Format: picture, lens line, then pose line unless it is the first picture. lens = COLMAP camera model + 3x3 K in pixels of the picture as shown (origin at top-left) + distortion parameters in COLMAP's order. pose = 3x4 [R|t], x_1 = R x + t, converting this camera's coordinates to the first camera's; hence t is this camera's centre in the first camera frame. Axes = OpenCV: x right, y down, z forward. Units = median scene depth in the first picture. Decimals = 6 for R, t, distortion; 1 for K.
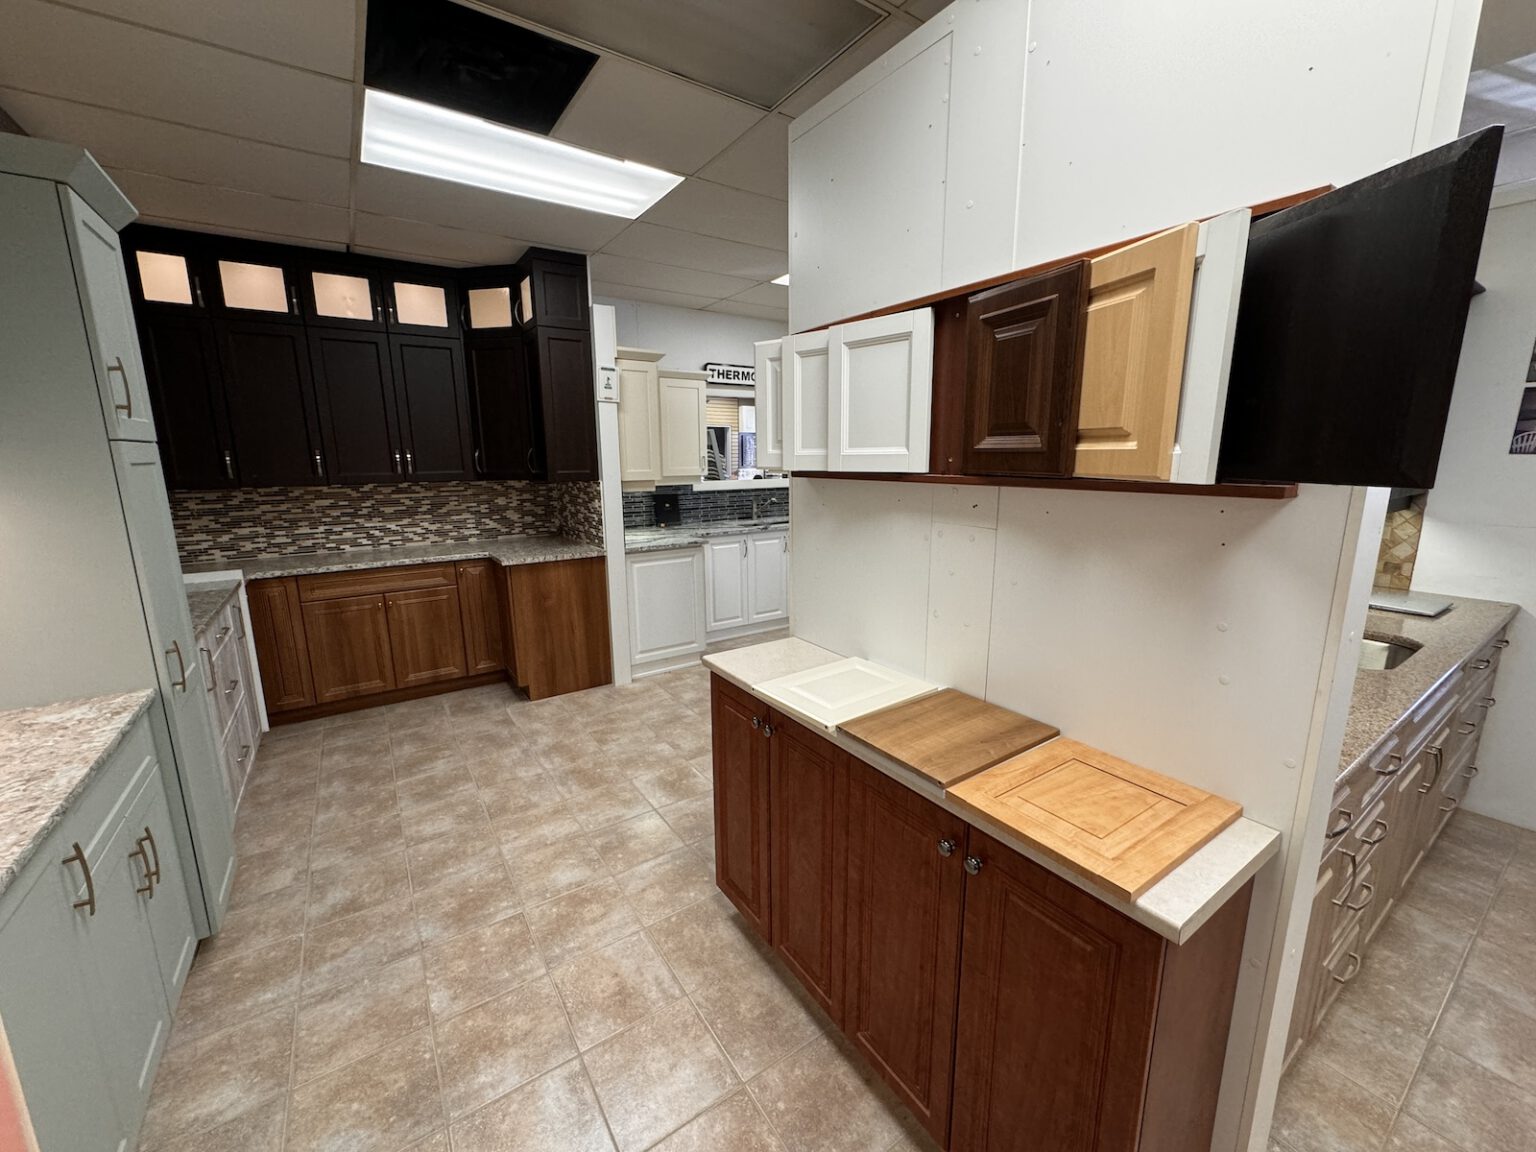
lens RADIAL K [[611.9, 0, 769.7], [0, 611.9, 573.2], [0, 0, 1]] dist [-0.002212, 0.000128]
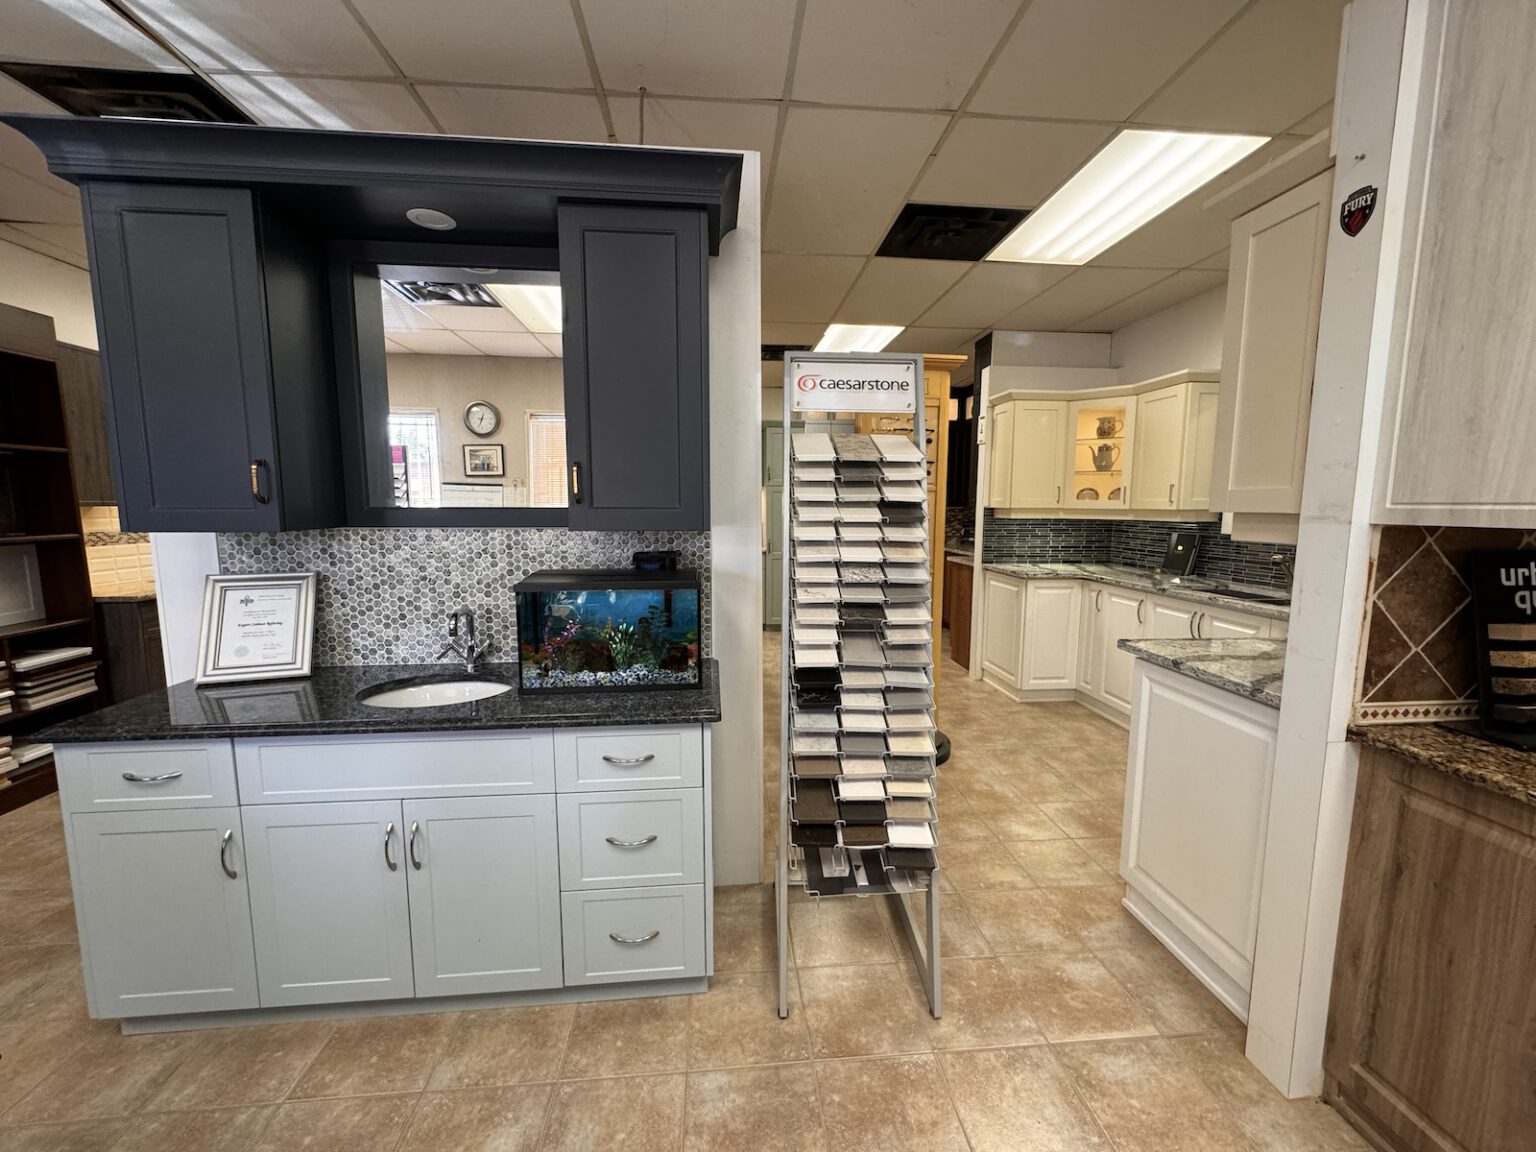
lens RADIAL K [[611.9, 0, 769.3], [0, 611.9, 573.0], [0, 0, 1]] dist [-0.002212, 0.000128]
pose [[-0.487170, 0.103608, -0.867139, 1.020366], [-0.164833, 0.964181, 0.207808, -0.209049], [0.857610, 0.244172, -0.452643, 1.221830]]
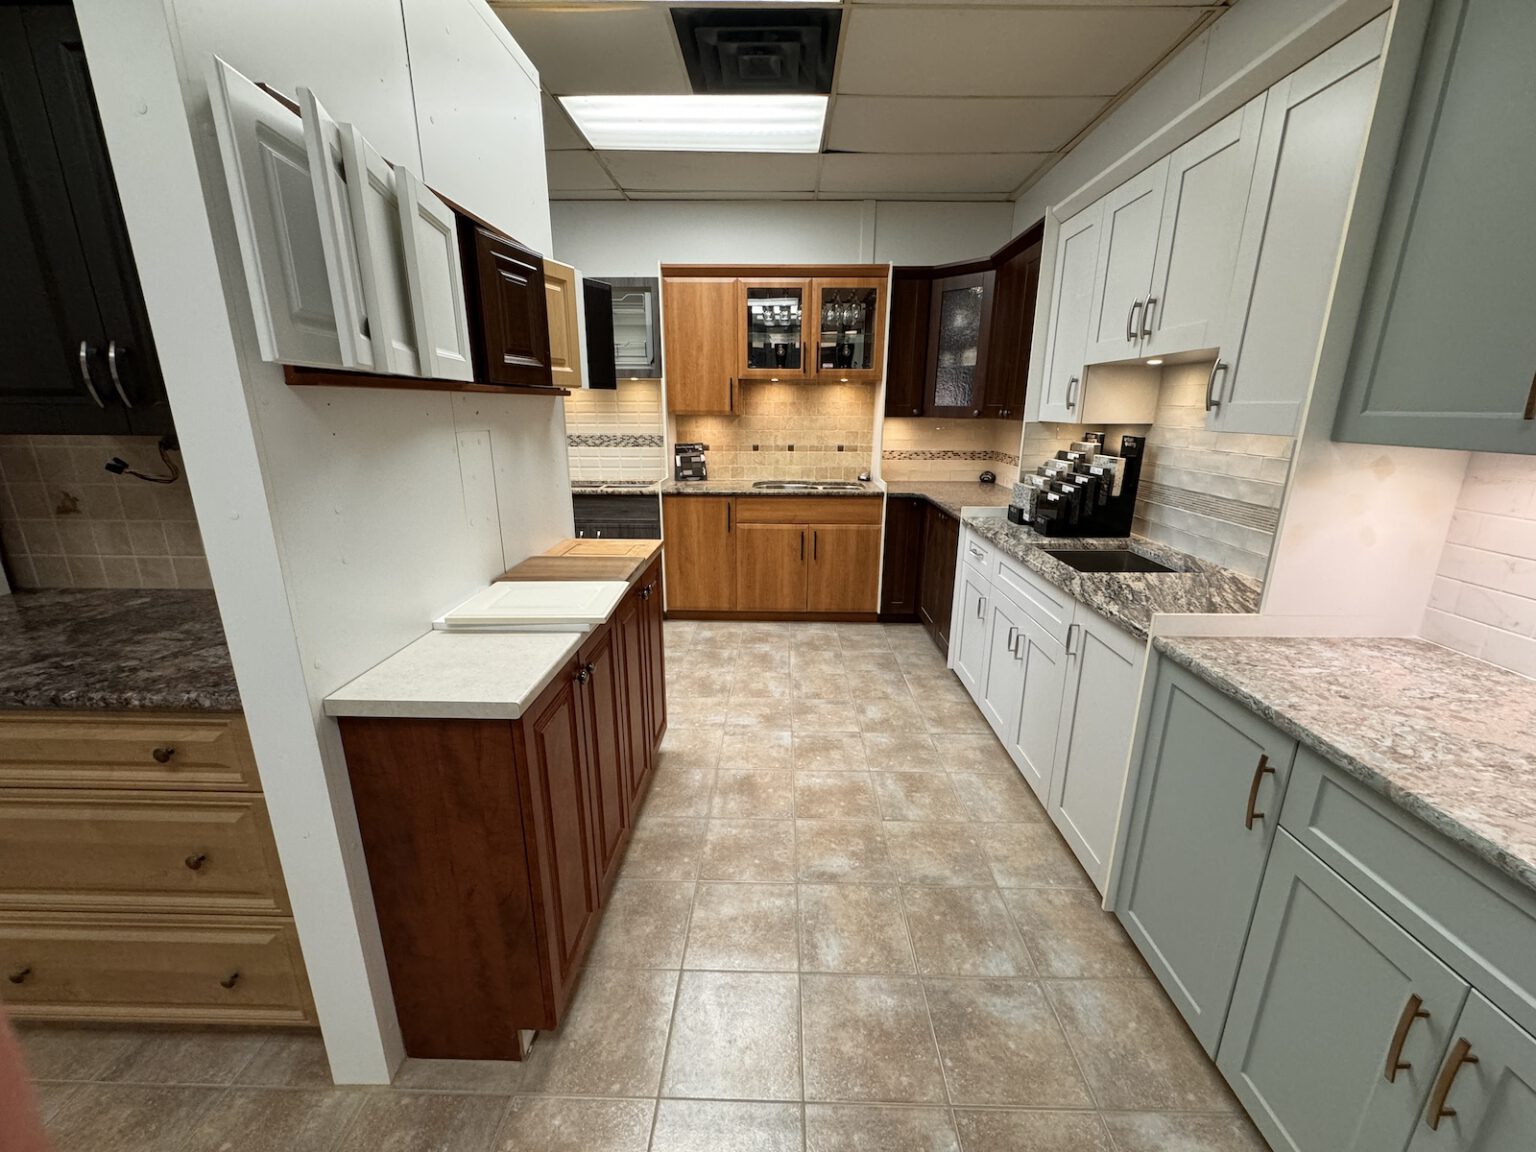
lens RADIAL K [[611.9, 0, 770.3], [0, 611.9, 573.0], [0, 0, 1]] dist [-0.002212, 0.000128]
pose [[-0.816434, -0.148617, 0.557986, -0.298778], [0.112174, 0.907084, 0.405729, -0.089538], [-0.566438, 0.393843, -0.723903, 0.609093]]
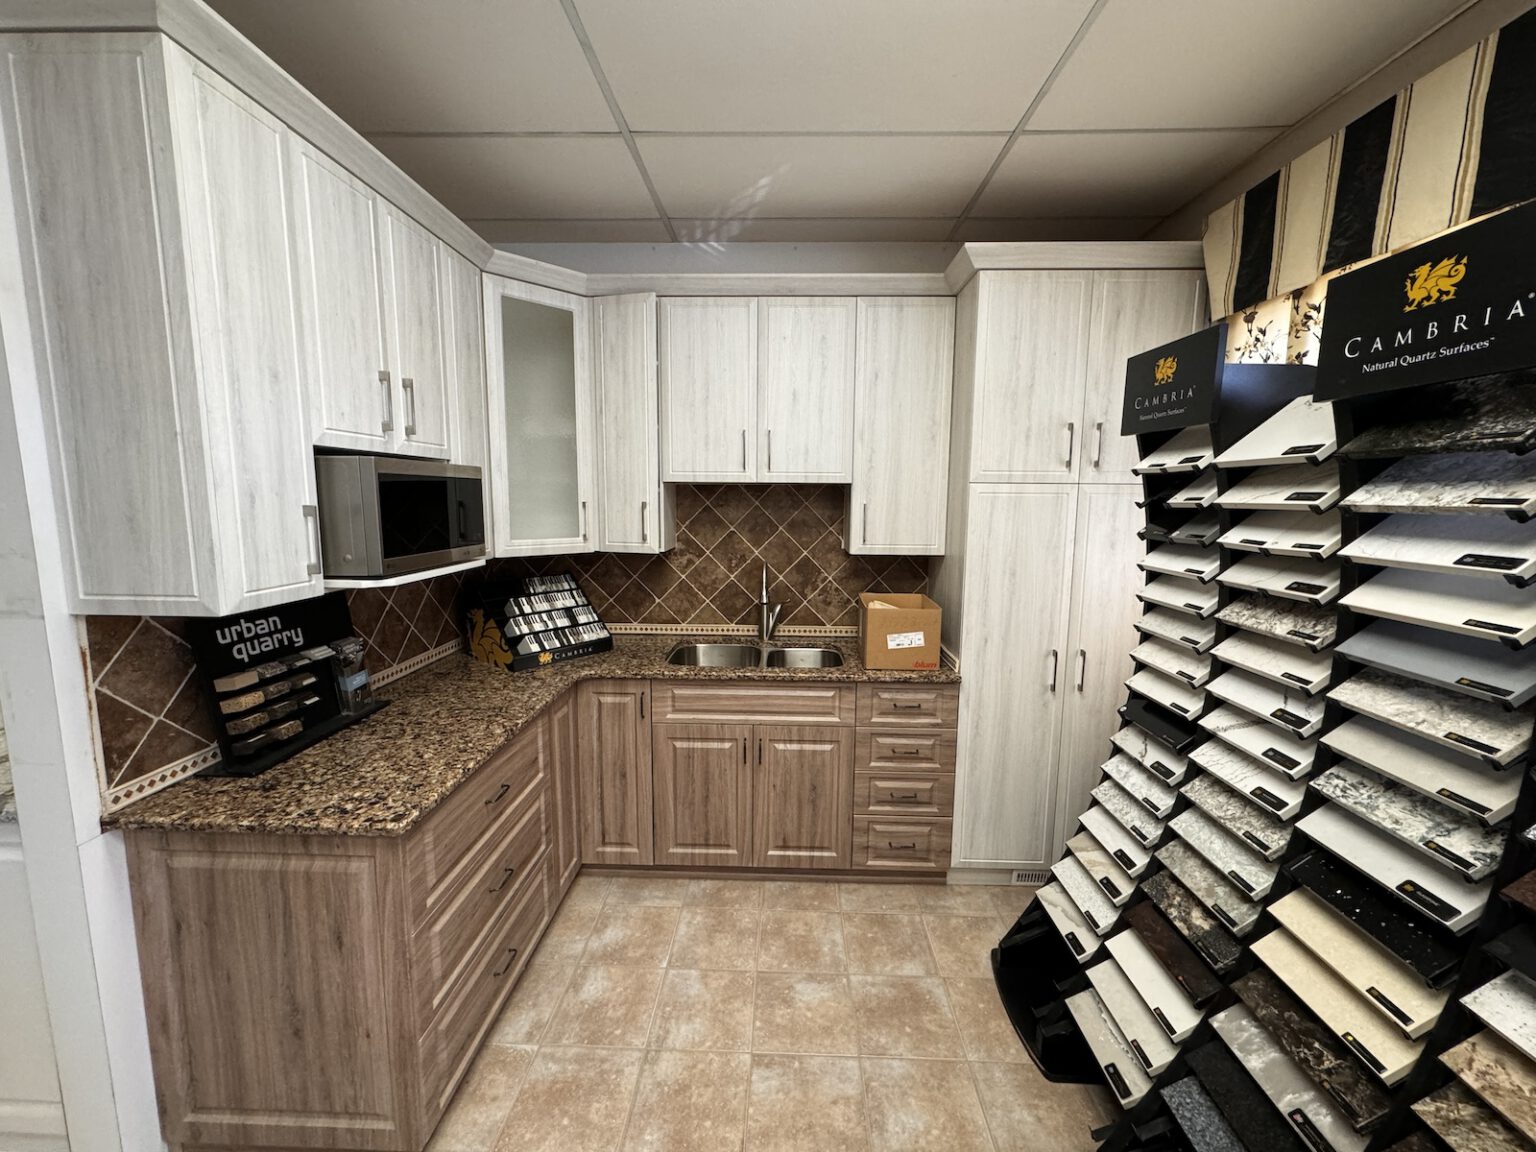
lens RADIAL K [[611.9, 0, 768.2], [0, 611.9, 574.2], [0, 0, 1]] dist [-0.002212, 0.000128]
pose [[0.809534, 0.087553, -0.580507, 1.049110], [-0.125246, 0.991809, -0.025073, -0.277282], [0.573557, 0.093004, 0.813869, 1.291795]]
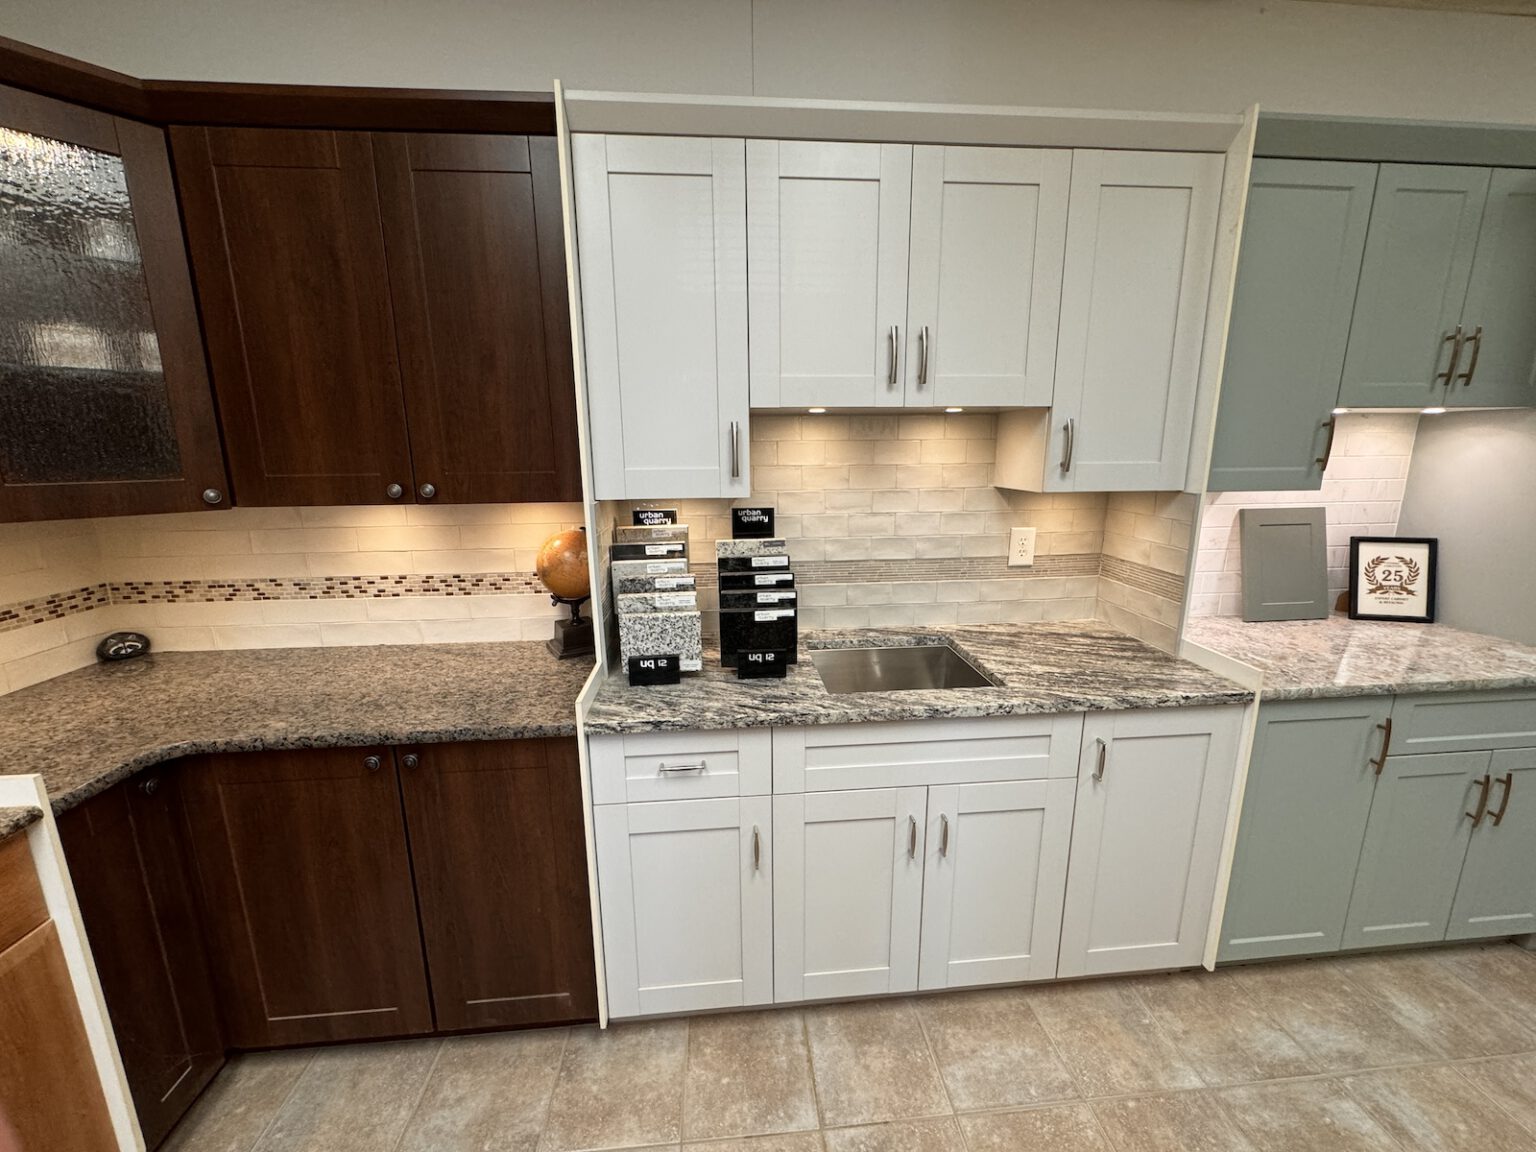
lens RADIAL K [[611.9, 0, 770.2], [0, 611.9, 574.4], [0, 0, 1]] dist [-0.002212, 0.000128]
pose [[-0.486740, 0.190700, -0.852477, 0.171723], [-0.153672, 0.941969, 0.298461, -0.010671], [0.859924, 0.276275, -0.429189, 0.099784]]
